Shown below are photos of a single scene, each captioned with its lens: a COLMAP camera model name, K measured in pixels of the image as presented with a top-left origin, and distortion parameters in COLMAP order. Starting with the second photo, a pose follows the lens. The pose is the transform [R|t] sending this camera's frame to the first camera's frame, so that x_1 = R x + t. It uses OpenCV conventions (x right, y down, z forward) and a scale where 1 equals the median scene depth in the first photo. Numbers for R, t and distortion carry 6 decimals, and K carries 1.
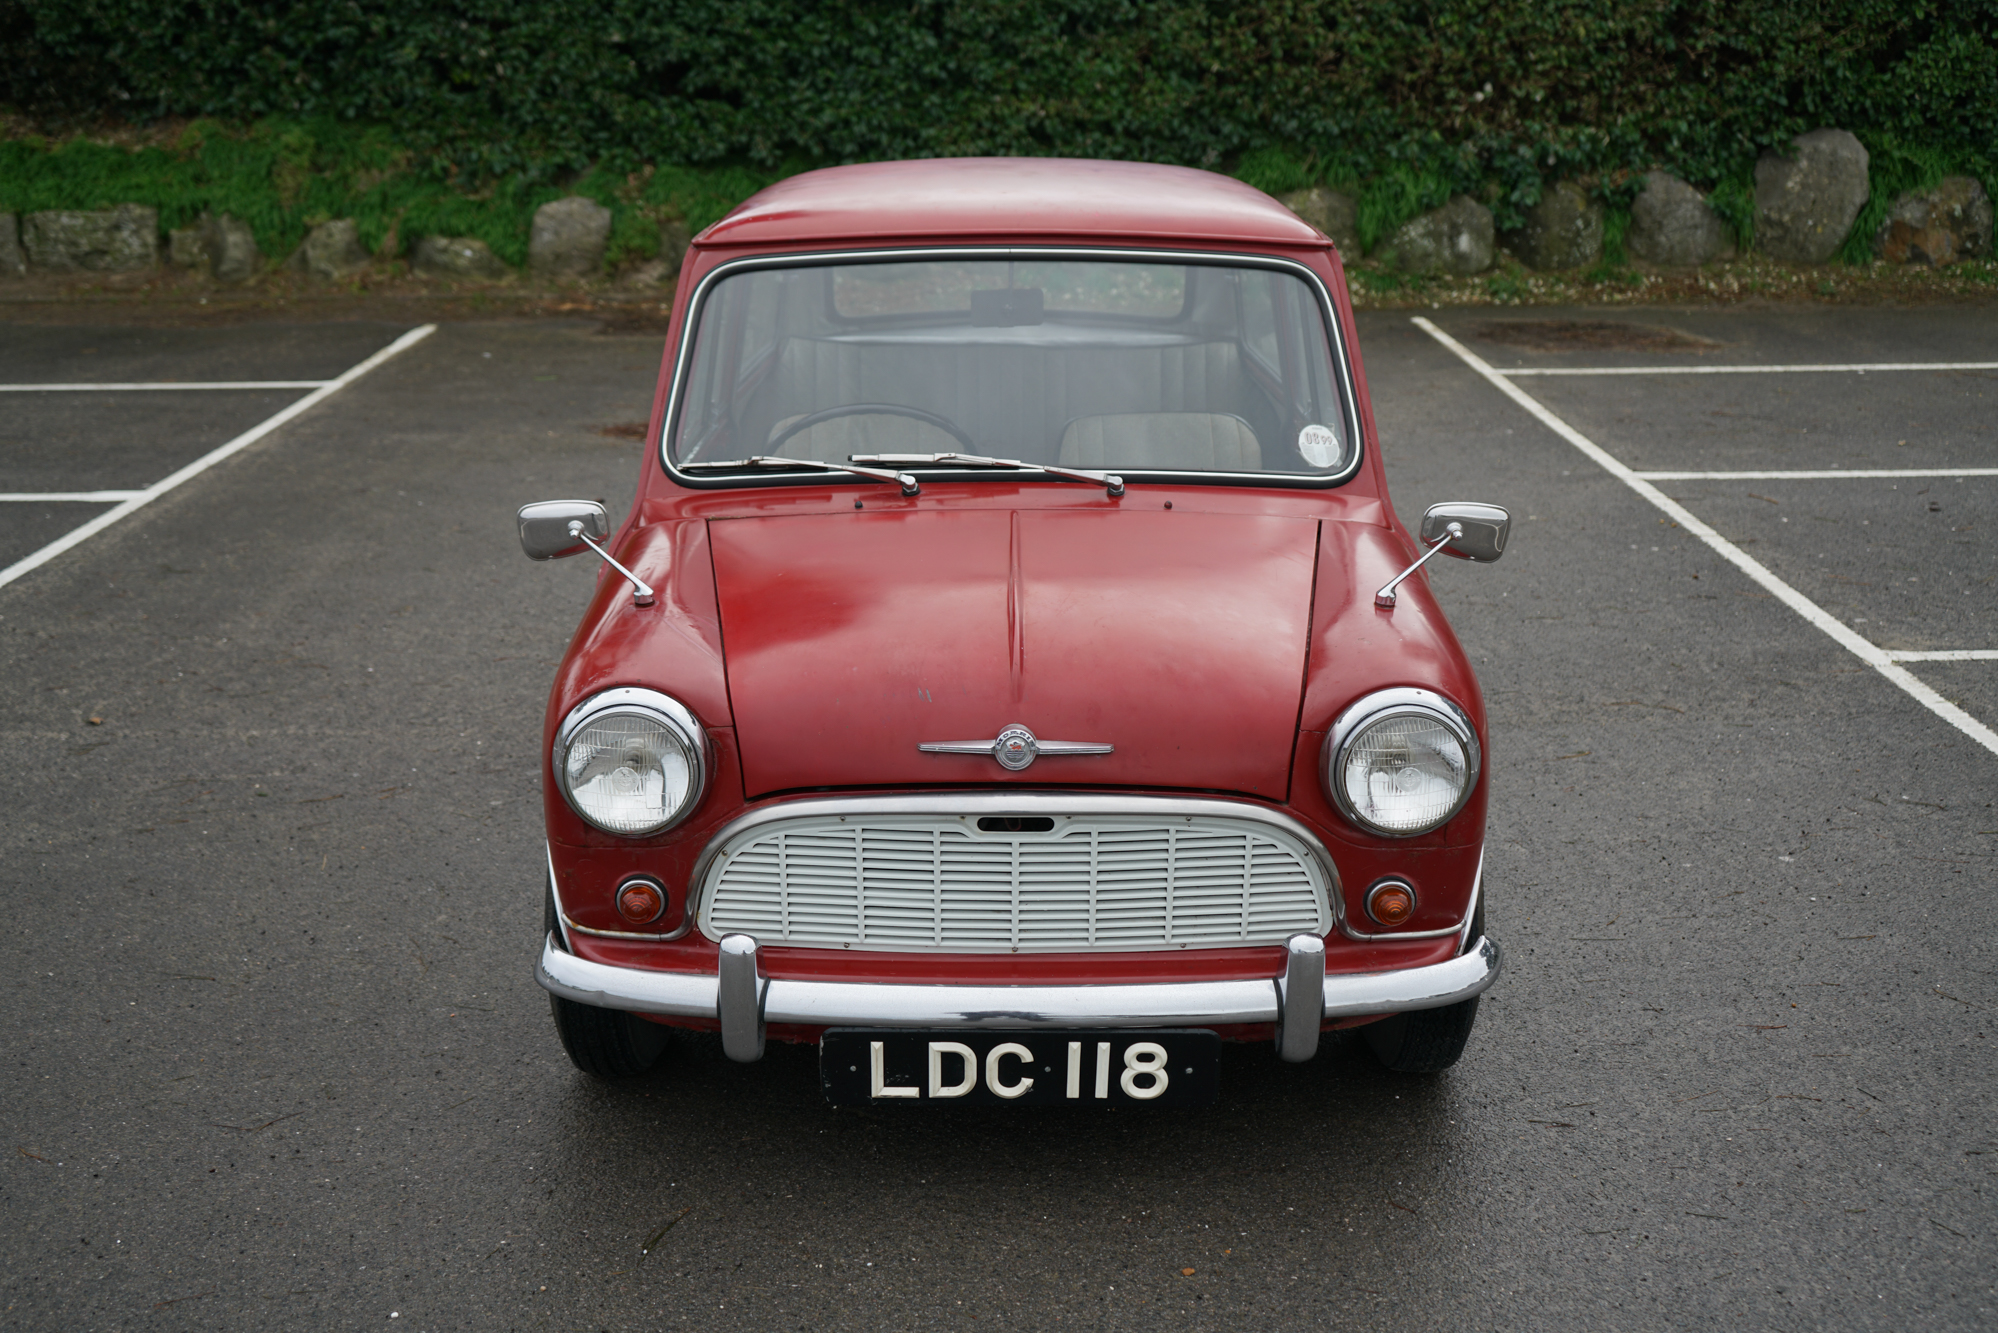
lens RADIAL K [[2050.2, 0, 983.7], [0, 2050.2, 700.9], [0, 0, 1]] dist [-0.007441, 0.000000]
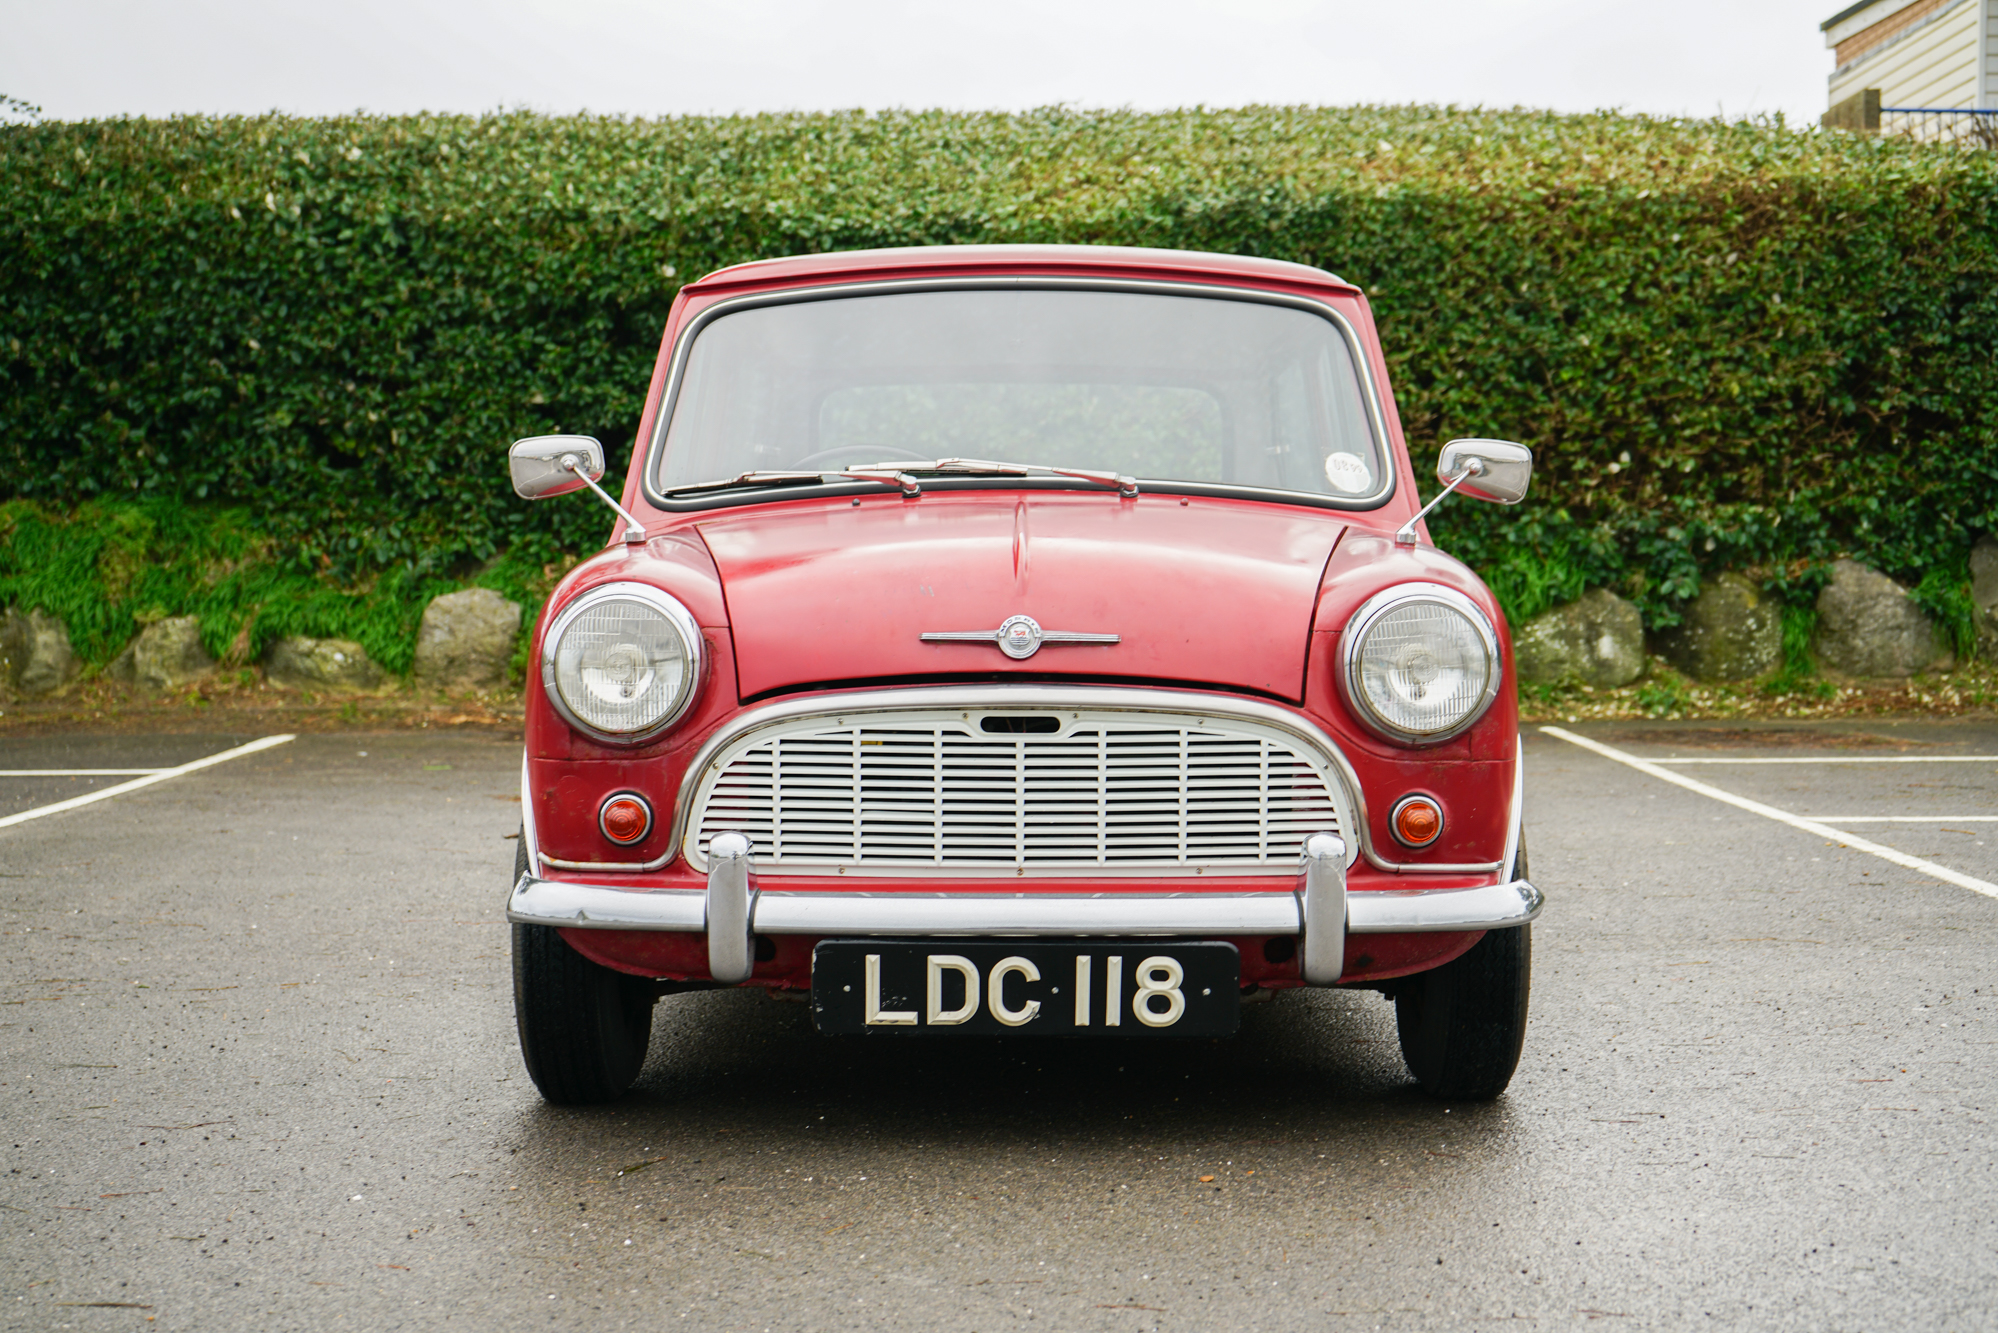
lens RADIAL K [[2891.0, 0, 955.6], [0, 2891.0, 663.4], [0, 0, 1]] dist [-0.028991, 0.000000]
pose [[0.999902, 0.002868, -0.013737, 0.000777], [-0.006477, 0.962689, -0.270534, 0.084372], [0.012448, 0.270596, 0.962612, -0.066194]]
